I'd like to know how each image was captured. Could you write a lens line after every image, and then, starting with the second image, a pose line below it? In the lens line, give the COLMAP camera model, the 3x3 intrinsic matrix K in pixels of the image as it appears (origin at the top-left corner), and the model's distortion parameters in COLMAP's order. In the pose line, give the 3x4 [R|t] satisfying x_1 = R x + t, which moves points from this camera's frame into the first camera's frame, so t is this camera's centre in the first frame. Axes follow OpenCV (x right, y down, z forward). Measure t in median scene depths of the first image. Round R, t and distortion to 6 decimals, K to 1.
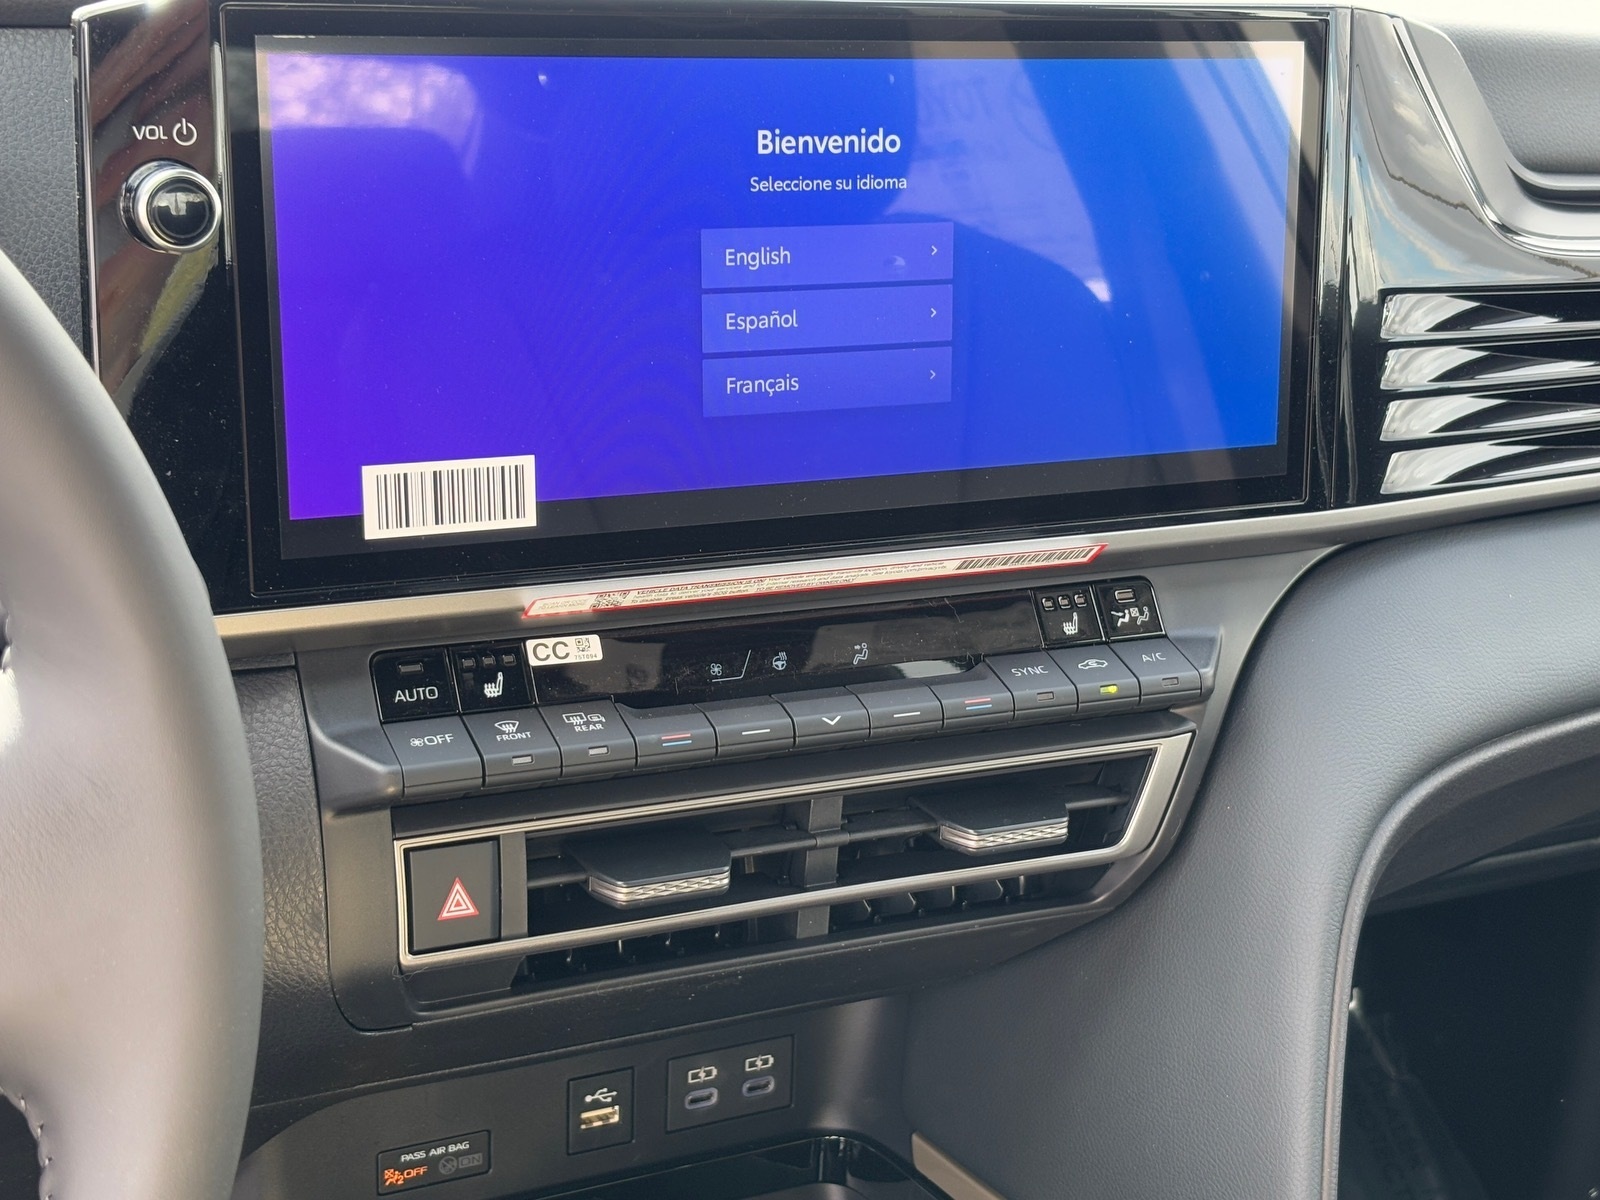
lens RADIAL K [[2500.5, 0, 854.4], [0, 2500.5, 607.8], [0, 0, 1]] dist [0.073163, 0.000000]
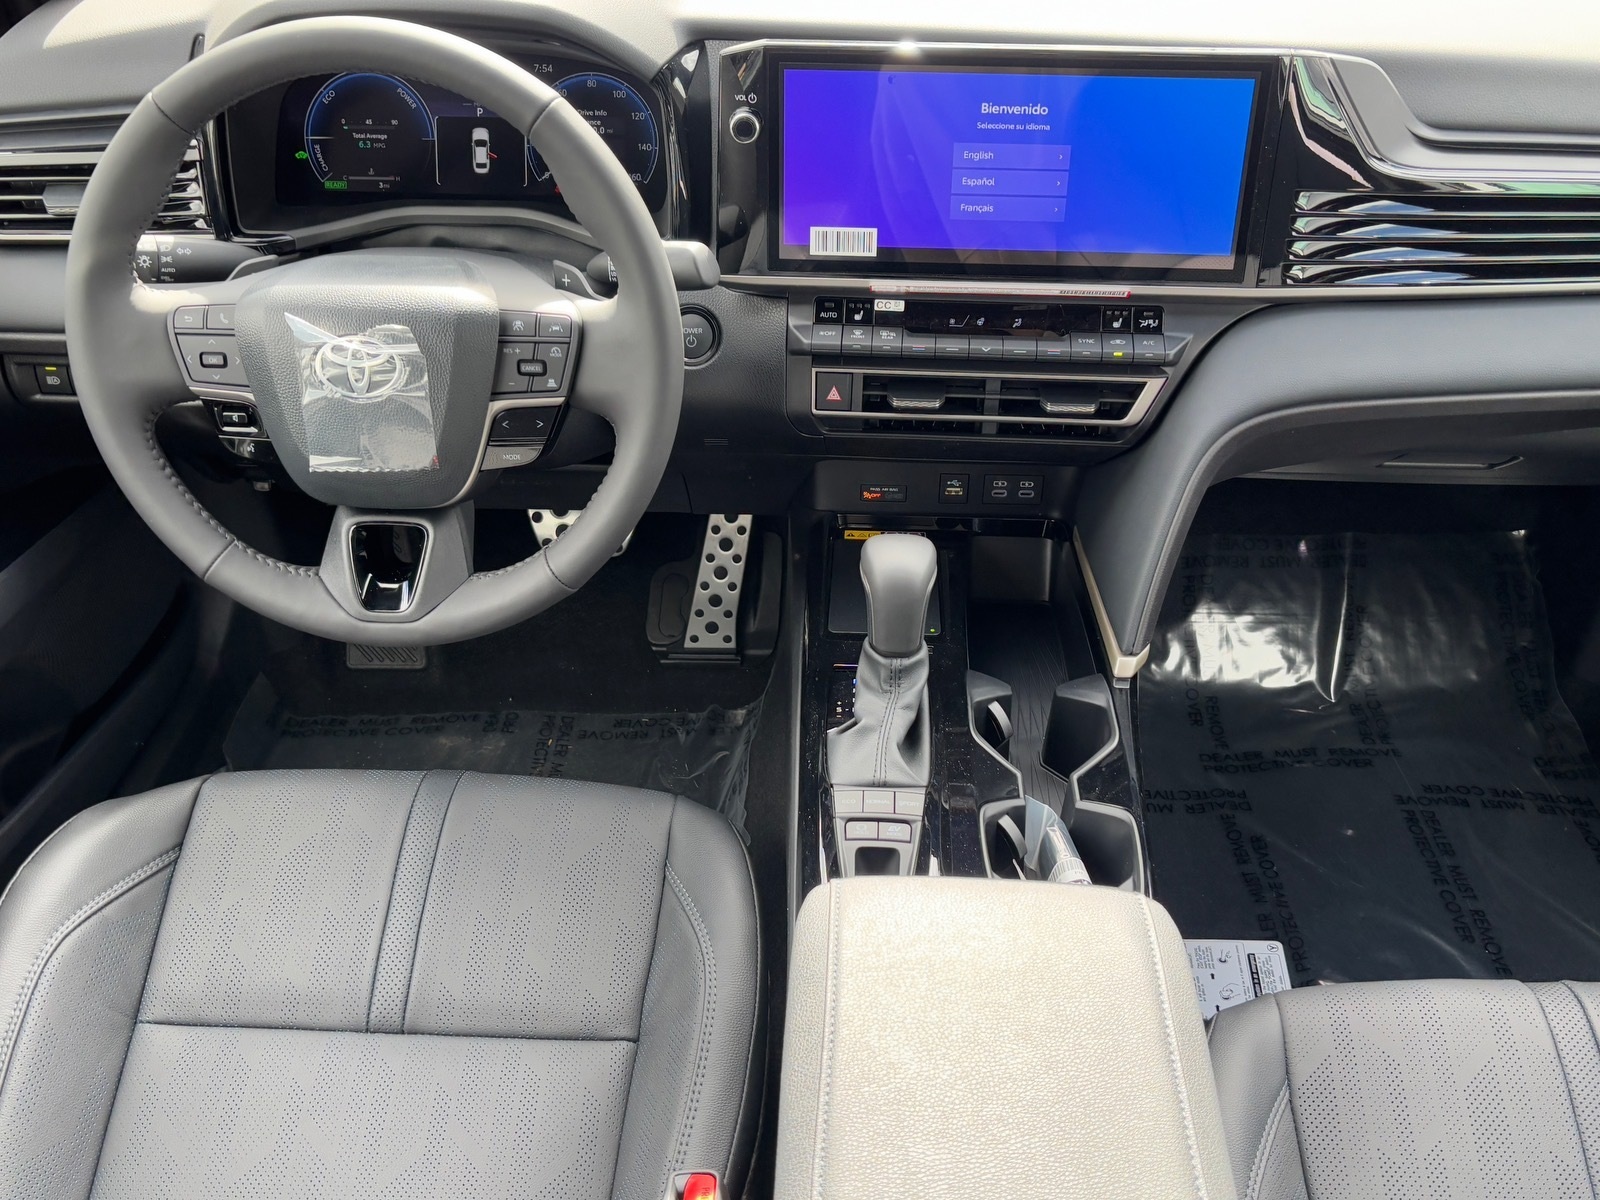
lens RADIAL K [[1507.8, 0, 814.7], [0, 1507.8, 616.6], [0, 0, 1]] dist [0.014423, 0.000000]
pose [[0.851819, 0.250218, -0.460212, 0.615443], [-0.113451, 0.945812, 0.304250, -0.143304], [0.511403, -0.206955, 0.834048, -0.411119]]
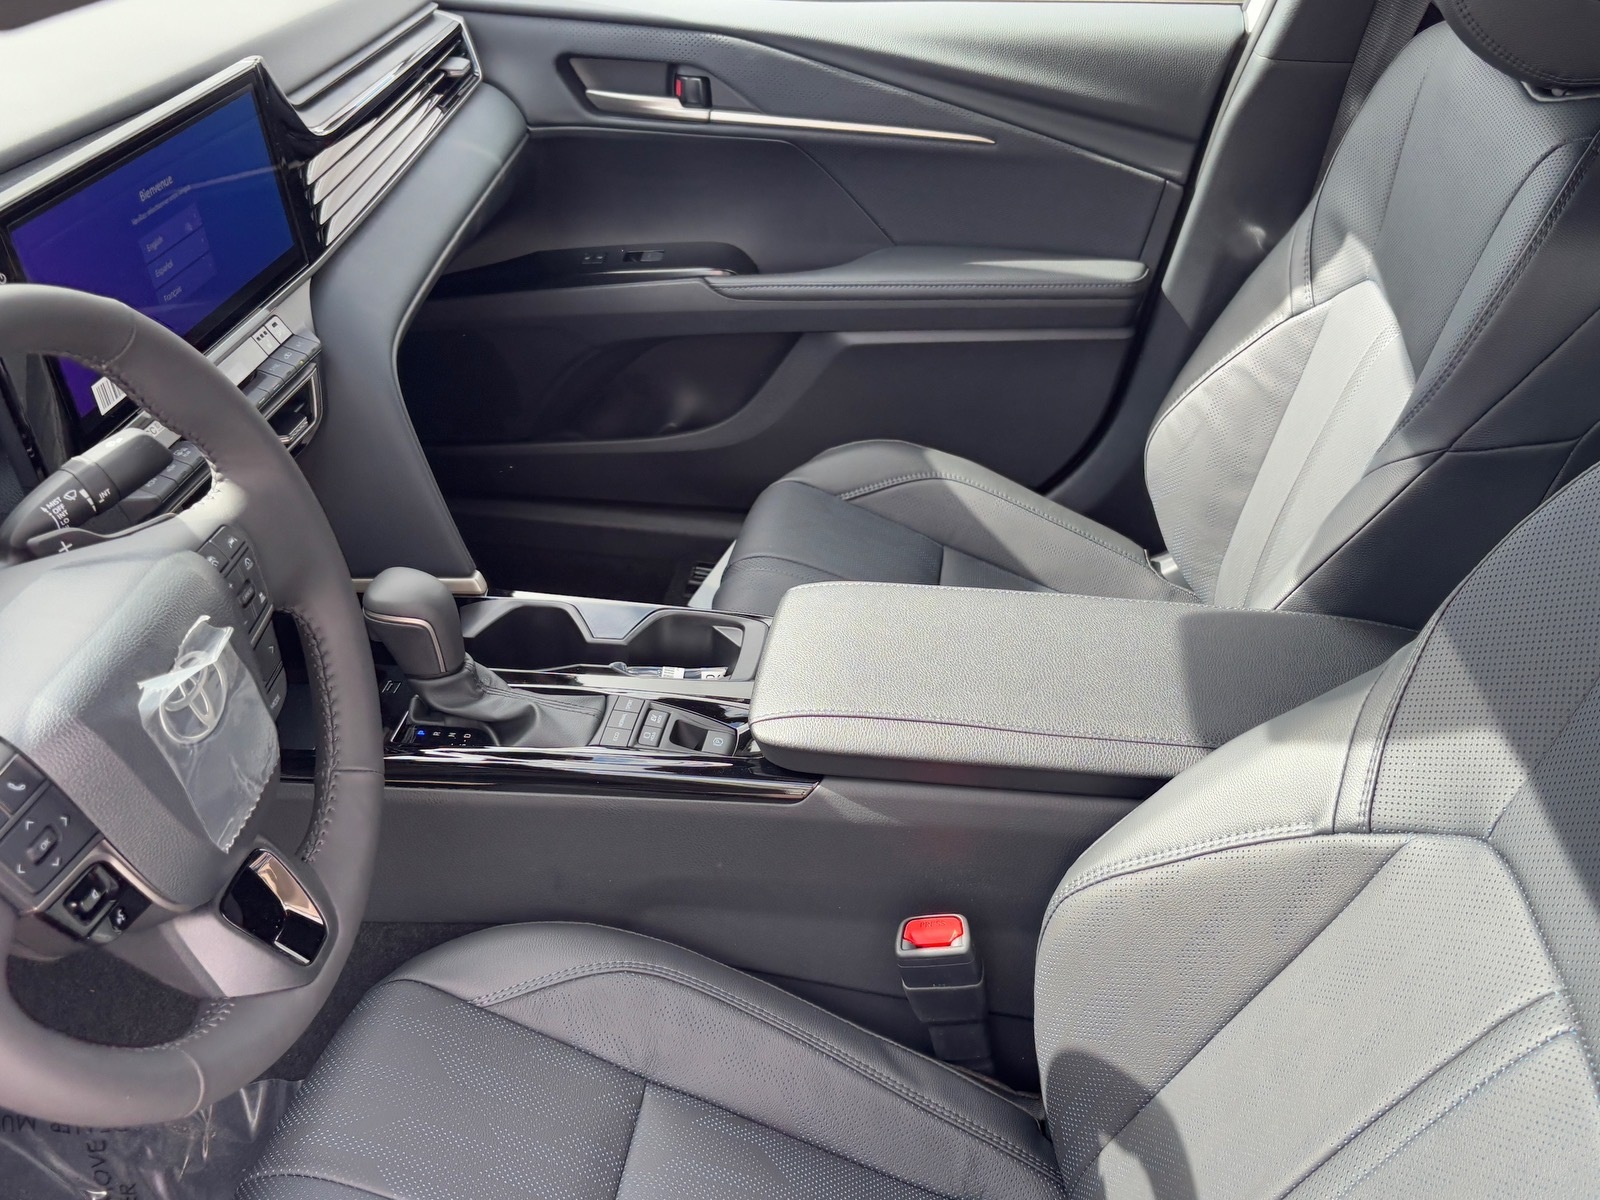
lens RADIAL K [[1627.2, 0, 813.0], [0, 1627.2, 609.2], [0, 0, 1]] dist [0.010142, 0.000000]
pose [[0.586134, -0.476655, 0.655170, -0.838615], [0.274129, 0.877616, 0.393247, -0.268820], [-0.762430, -0.050894, 0.645066, -0.480649]]
